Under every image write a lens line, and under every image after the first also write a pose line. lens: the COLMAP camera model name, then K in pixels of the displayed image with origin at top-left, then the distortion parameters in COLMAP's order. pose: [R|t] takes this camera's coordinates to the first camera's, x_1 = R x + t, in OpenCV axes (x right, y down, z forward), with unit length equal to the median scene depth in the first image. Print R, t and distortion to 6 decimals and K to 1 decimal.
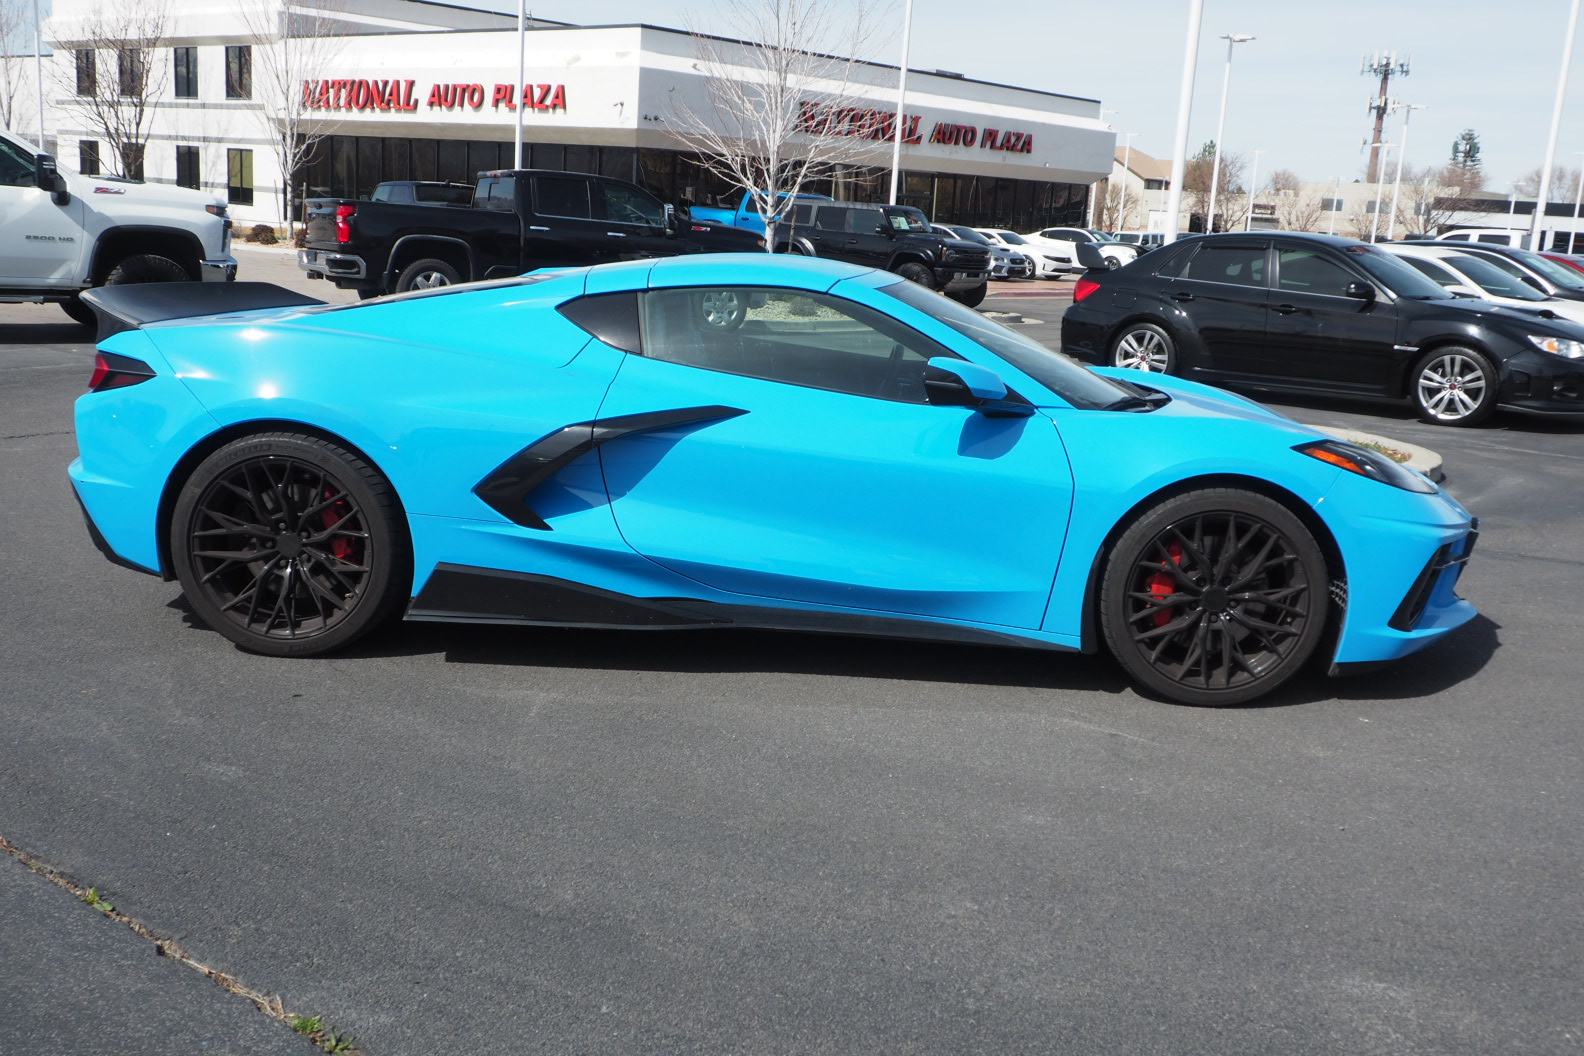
lens RADIAL K [[1499.4, 0, 792.0], [0, 1499.4, 528.0], [0, 0, 1]] dist [-0.010211, -0.004646]
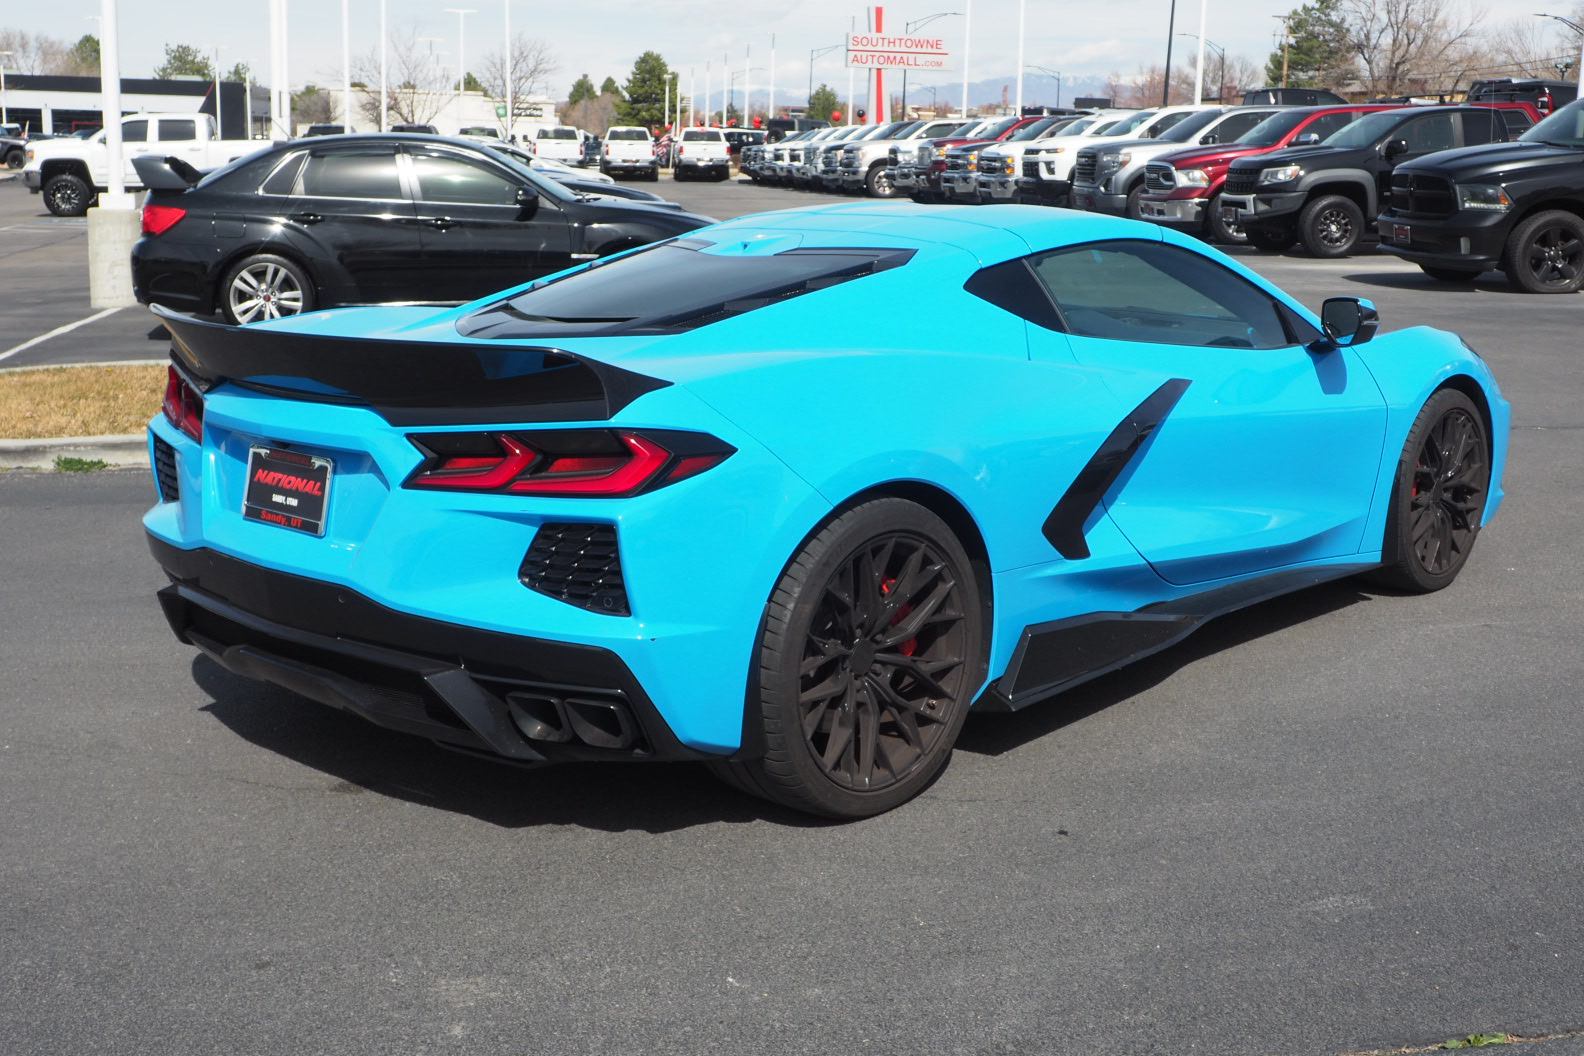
lens RADIAL K [[1810.5, 0, 792.0], [0, 1810.5, 528.0], [0, 0, 1]] dist [-0.054923, 0.017703]
pose [[0.649272, -0.194798, 0.735187, -0.143525], [0.171601, 0.979238, 0.107915, -0.021581], [-0.740945, 0.056092, 0.669219, 0.066292]]
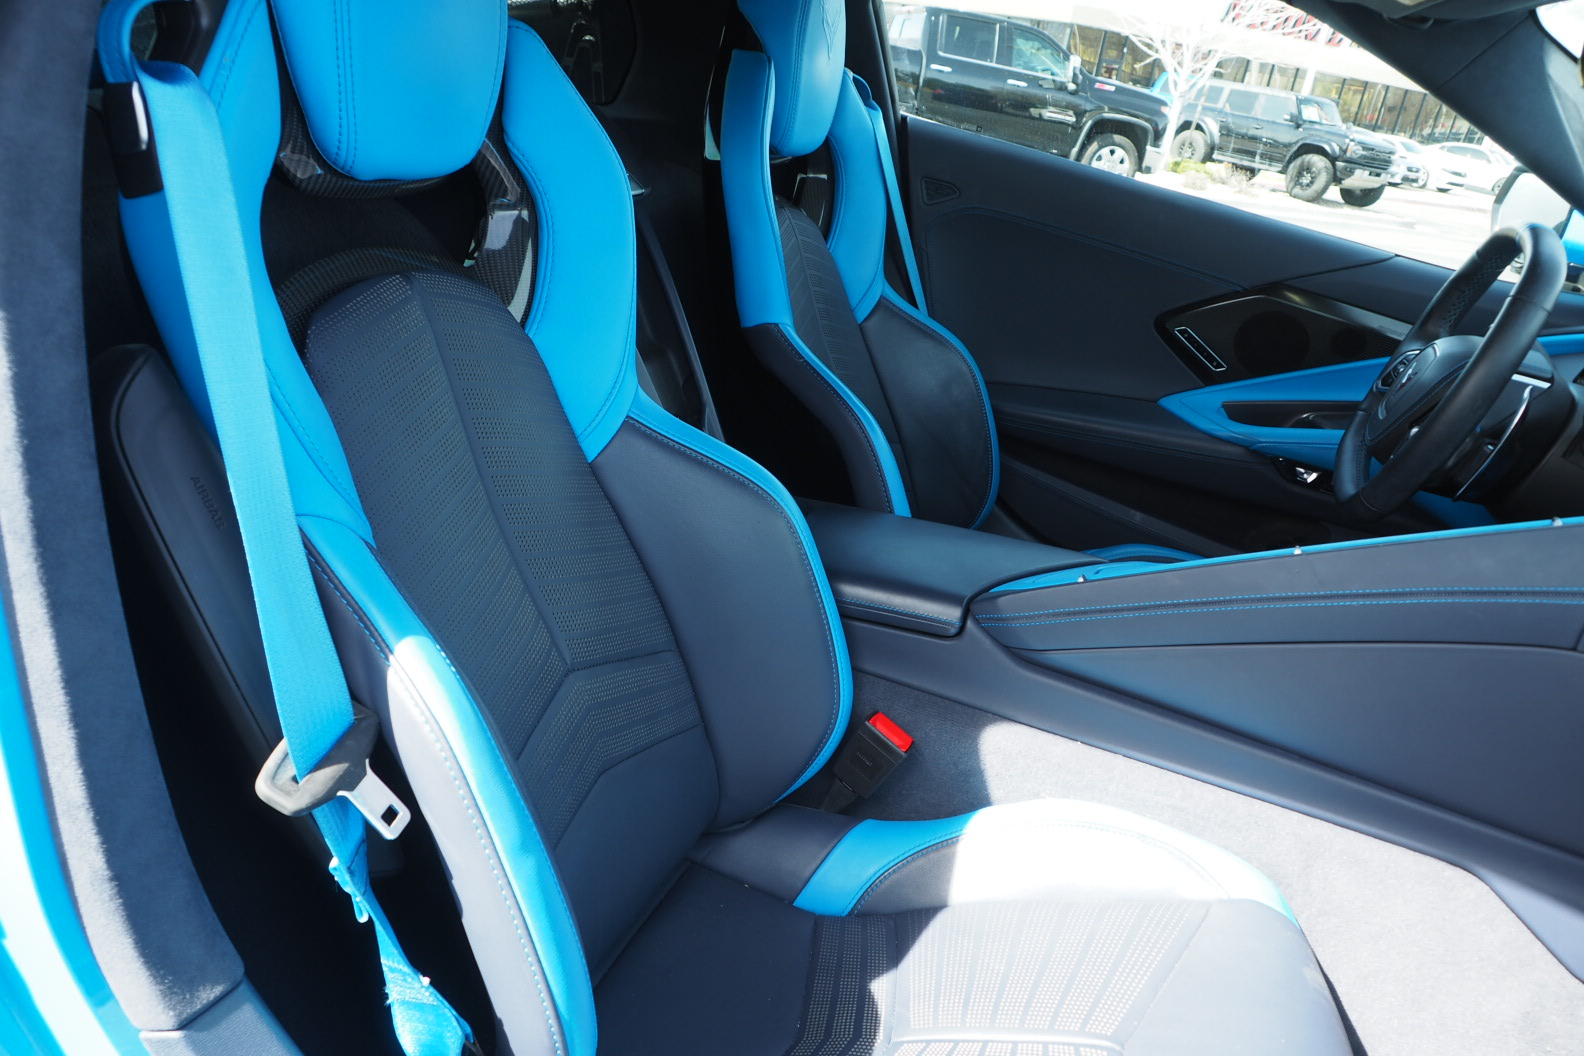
lens RADIAL K [[1114.0, 0, 799.9], [0, 1114.0, 536.3], [0, 0, 1]] dist [-0.031394, 0.003378]
pose [[0.942111, 0.203252, -0.266677, 0.002881], [-0.153931, 0.968742, 0.194536, -0.016341], [0.297881, -0.142224, 0.943949, 0.143031]]
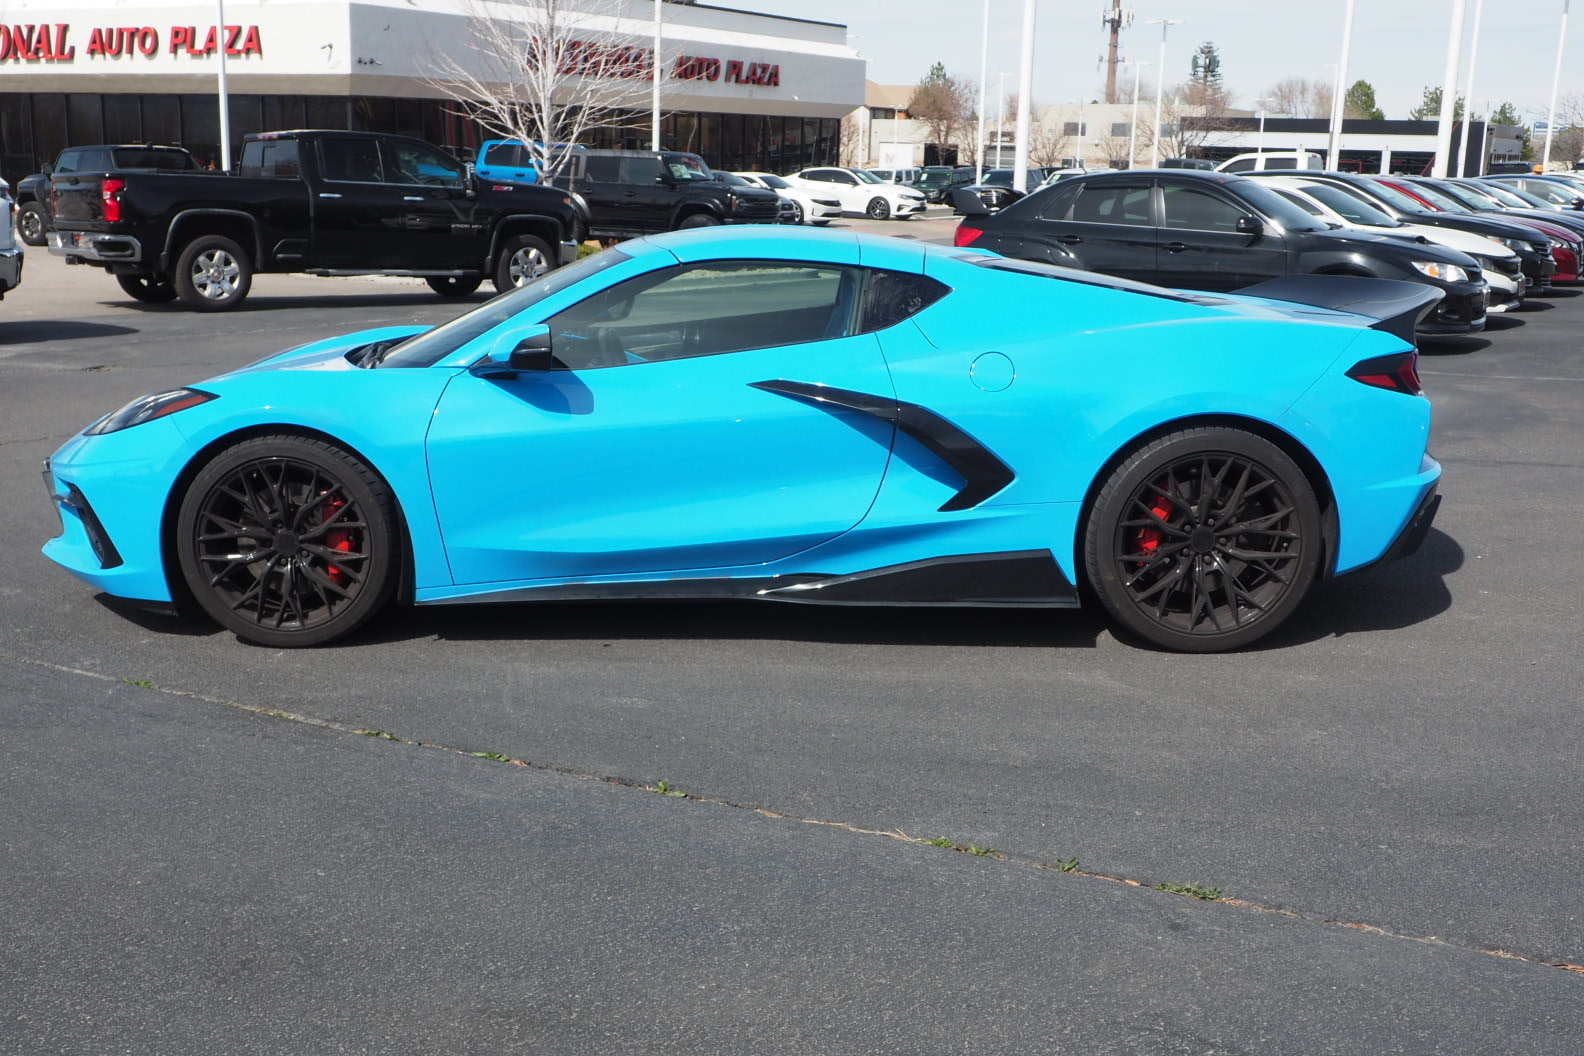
lens RADIAL K [[1717.7, 0, 792.0], [0, 1717.7, 528.0], [0, 0, 1]] dist [-0.010943, -0.010022]
pose [[0.982396, -0.074873, 0.171149, -0.055185], [0.073635, 0.997193, 0.013580, 0.002667], [-0.171686, -0.000738, 0.985151, -0.035137]]
